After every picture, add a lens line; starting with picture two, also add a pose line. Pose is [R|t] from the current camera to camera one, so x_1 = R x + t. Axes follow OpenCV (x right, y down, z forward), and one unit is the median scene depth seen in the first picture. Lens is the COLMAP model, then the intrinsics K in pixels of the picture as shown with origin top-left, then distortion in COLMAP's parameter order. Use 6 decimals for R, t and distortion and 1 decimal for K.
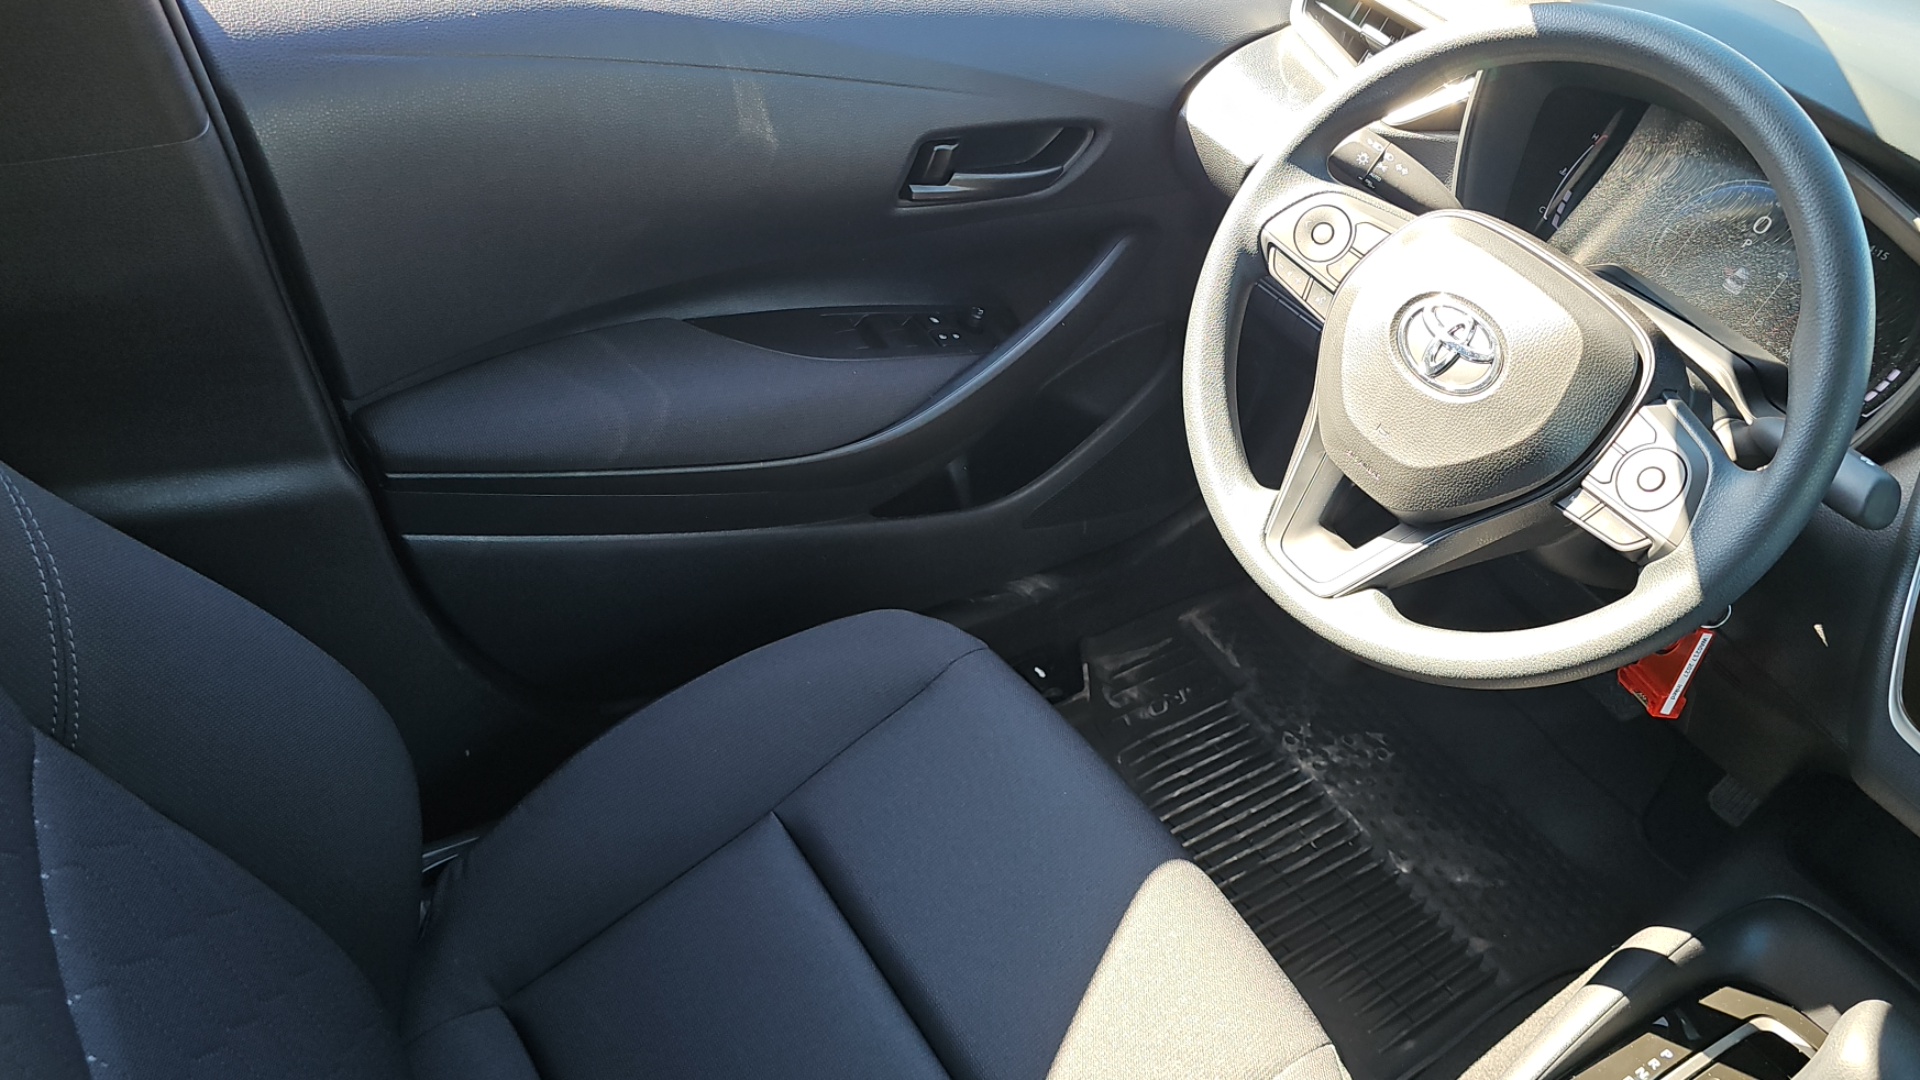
lens RADIAL K [[1409.9, 0, 960.0], [0, 1409.9, 540.0], [0, 0, 1]] dist [0.031610, -0.043225]
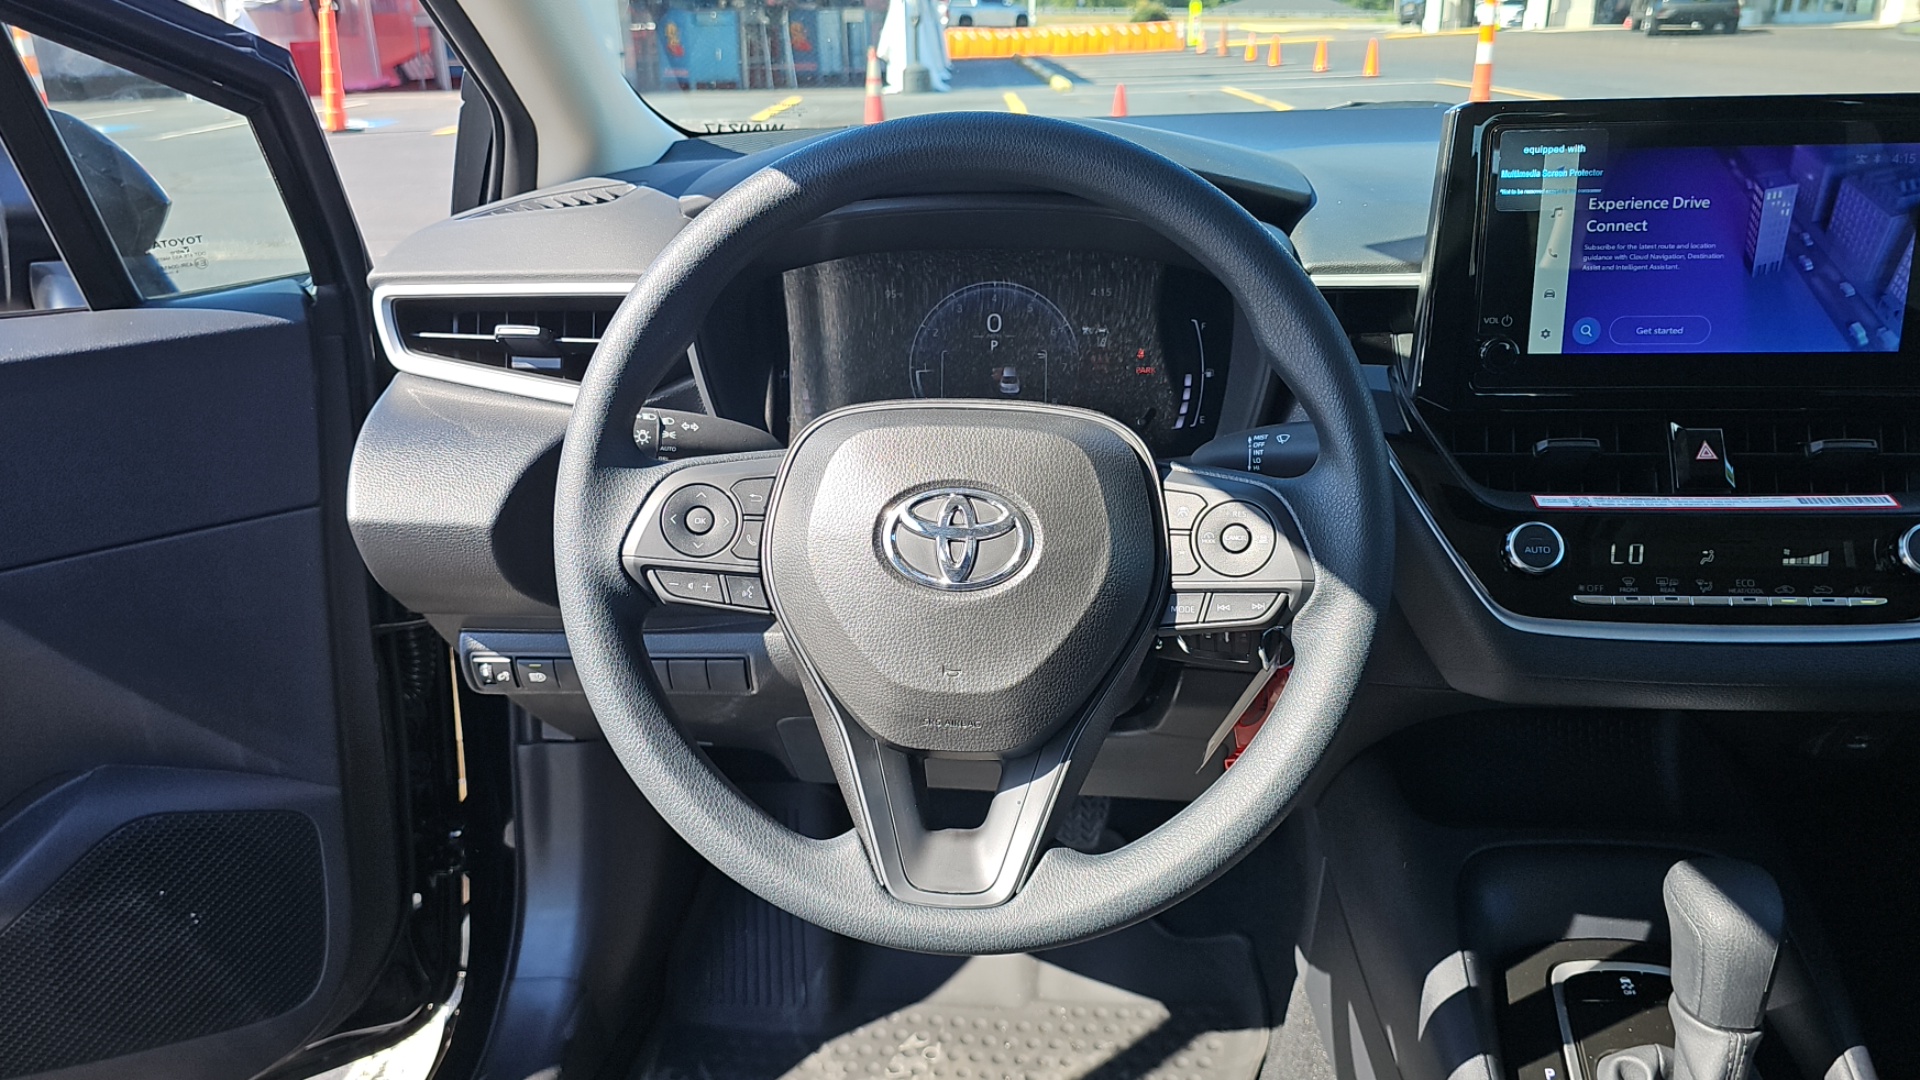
lens RADIAL K [[1409.9, 0, 960.0], [0, 1409.9, 540.0], [0, 0, 1]] dist [0.031610, -0.043225]
pose [[0.621967, -0.462254, 0.632043, -0.118824], [0.610599, 0.791637, -0.021890, -0.092124], [-0.490230, 0.399540, 0.774624, 0.304808]]
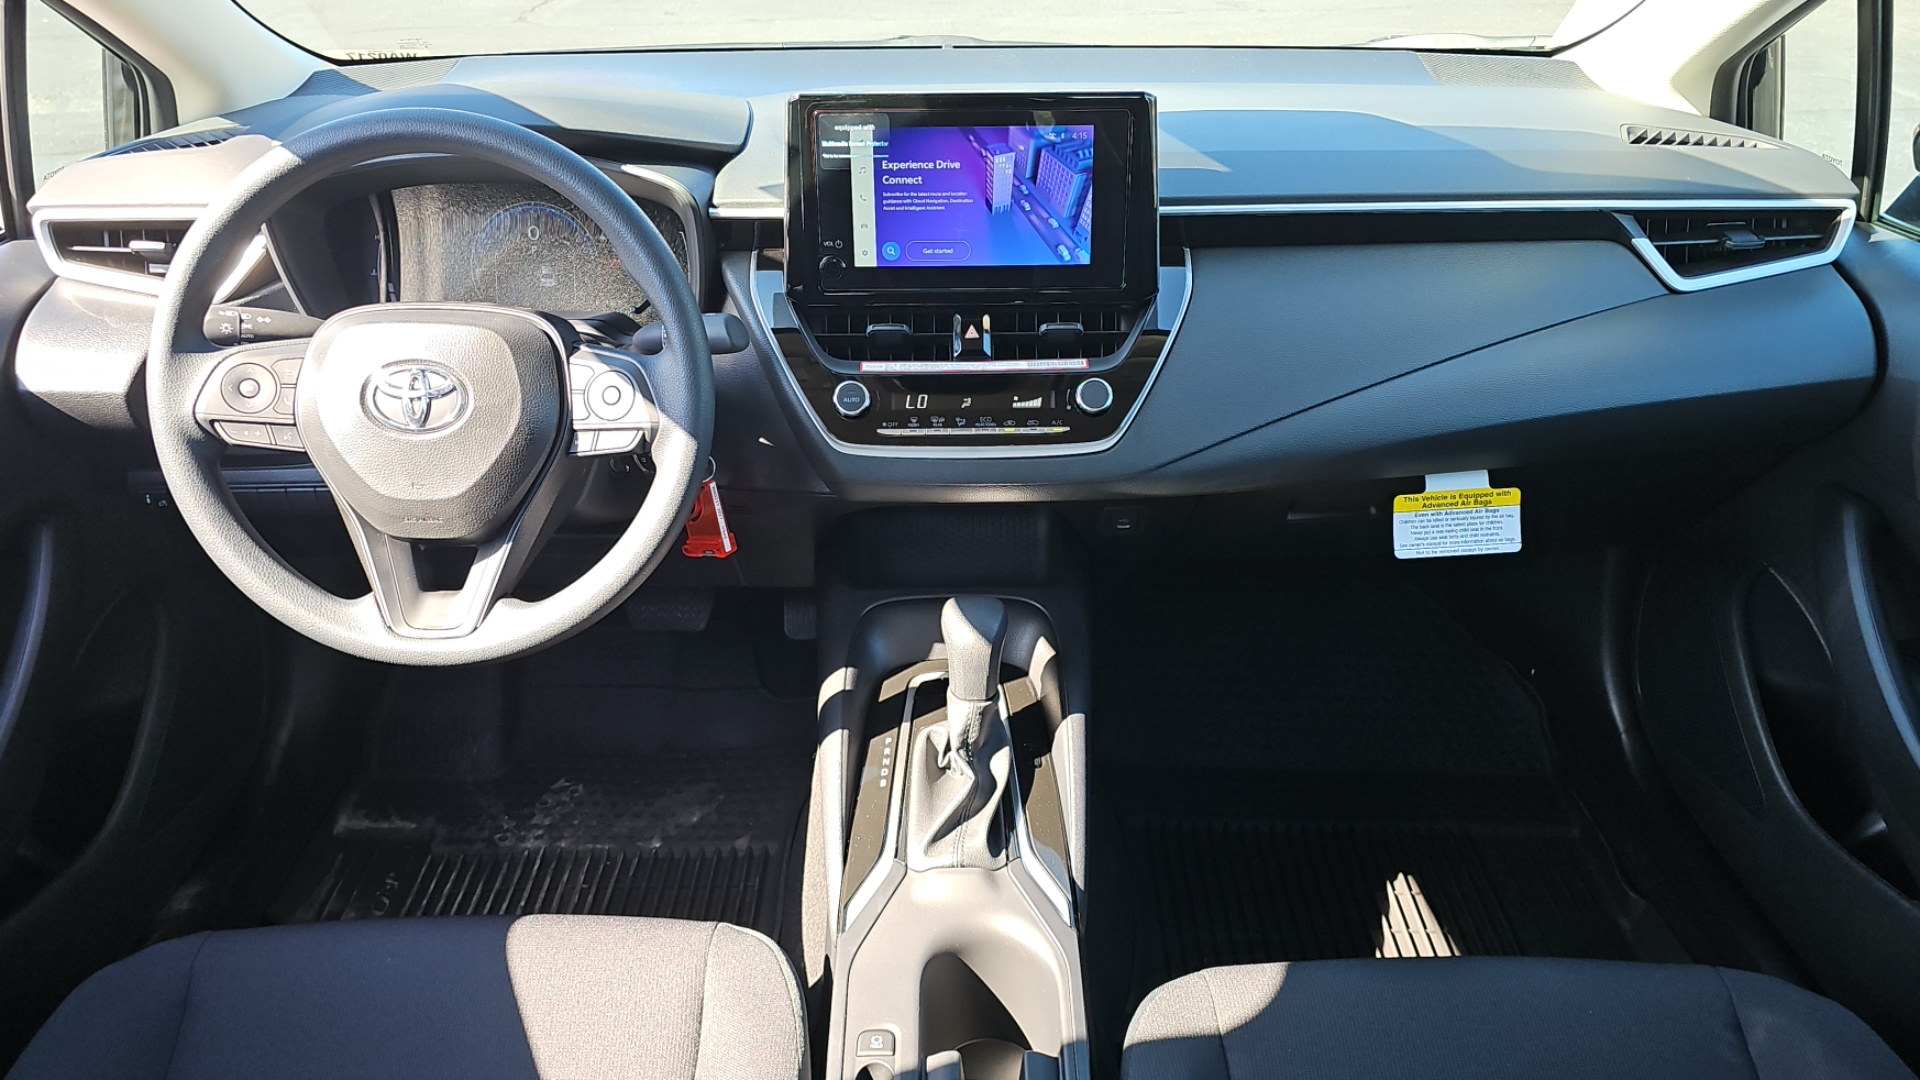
lens RADIAL K [[1364.7, 0, 960.0], [0, 1364.7, 540.0], [0, 0, 1]] dist [0.073866, -0.099170]
pose [[0.552234, -0.545713, 0.630265, -0.161746], [0.622015, 0.773068, 0.124353, 0.077667], [-0.555099, 0.323362, 0.766356, -0.095159]]
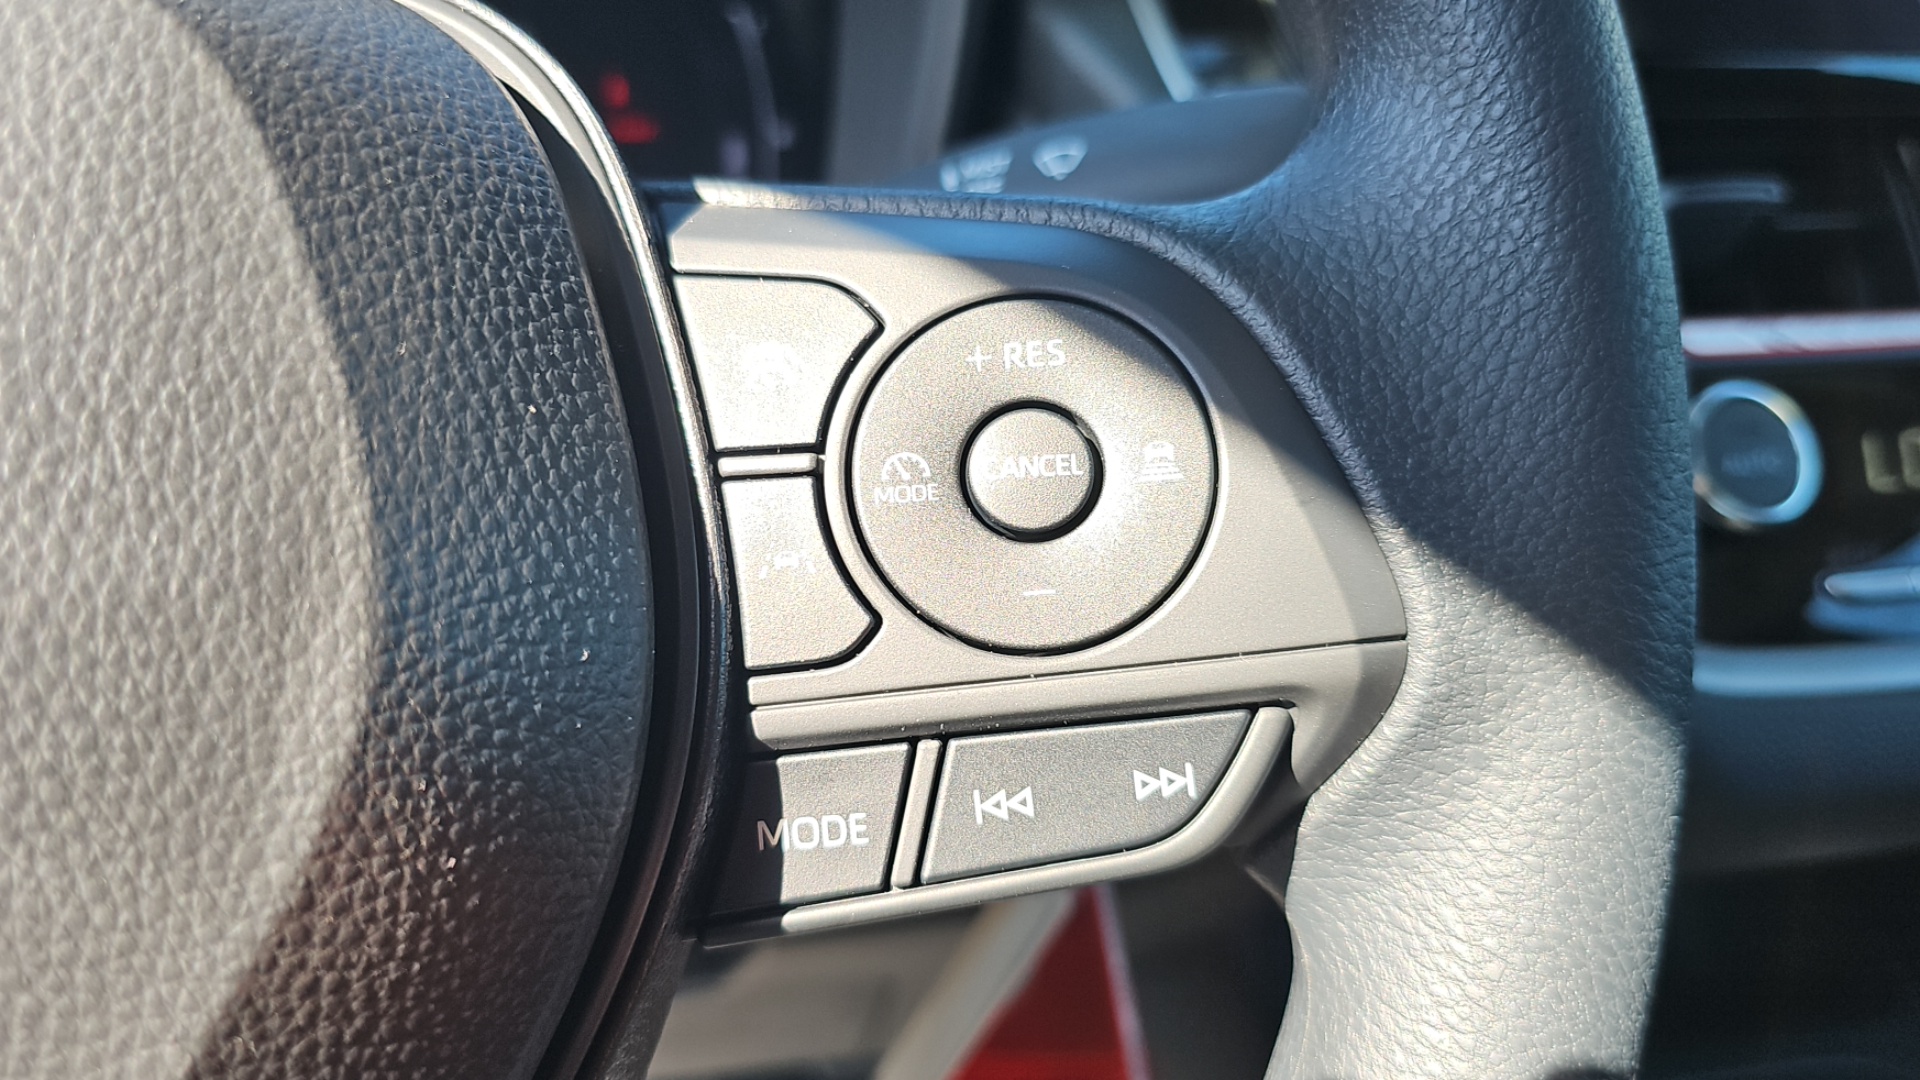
lens RADIAL K [[1409.9, 0, 960.0], [0, 1409.9, 540.0], [0, 0, 1]] dist [0.031610, -0.043225]
pose [[0.358813, -0.503040, 0.786259, 0.247171], [0.652393, 0.737594, 0.174182, -0.054020], [-0.667561, 0.450451, 0.592838, 0.661905]]
